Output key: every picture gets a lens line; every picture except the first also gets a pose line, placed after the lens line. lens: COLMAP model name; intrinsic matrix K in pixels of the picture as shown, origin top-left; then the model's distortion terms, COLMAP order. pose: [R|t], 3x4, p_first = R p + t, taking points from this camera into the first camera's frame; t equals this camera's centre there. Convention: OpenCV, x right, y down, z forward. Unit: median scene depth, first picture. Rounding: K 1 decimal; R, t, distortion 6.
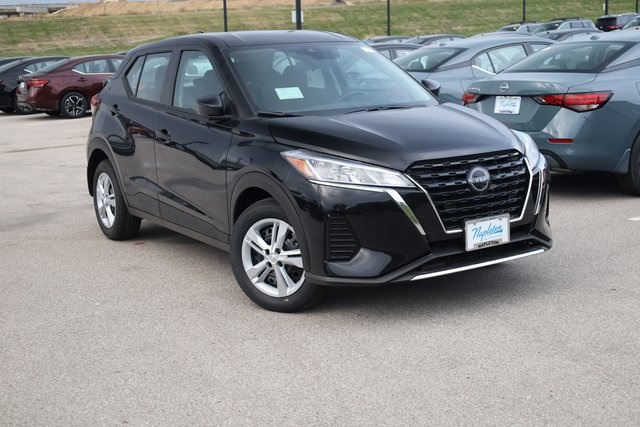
lens RADIAL K [[917.4, 0, 319.9], [0, 917.4, 214.6], [0, 0, 1]] dist [-0.044063, 0.000000]
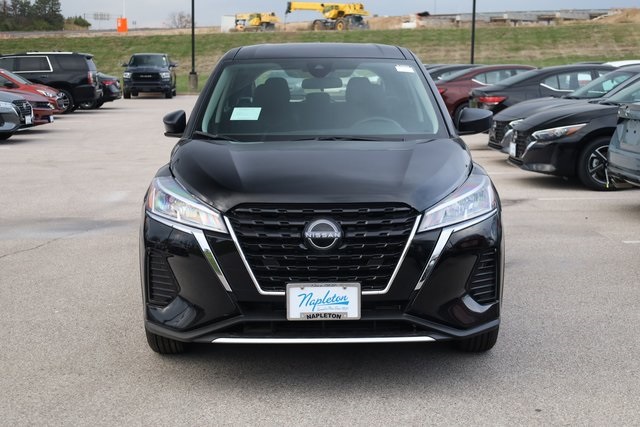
lens RADIAL K [[947.0, 0, 320.0], [0, 947.0, 213.3], [0, 0, 1]] dist [0.101320, 0.000000]
pose [[0.847660, 0.117636, -0.517335, 0.598871], [-0.126838, 0.991766, 0.017690, -0.071297], [0.515156, 0.050622, 0.855600, 0.286103]]
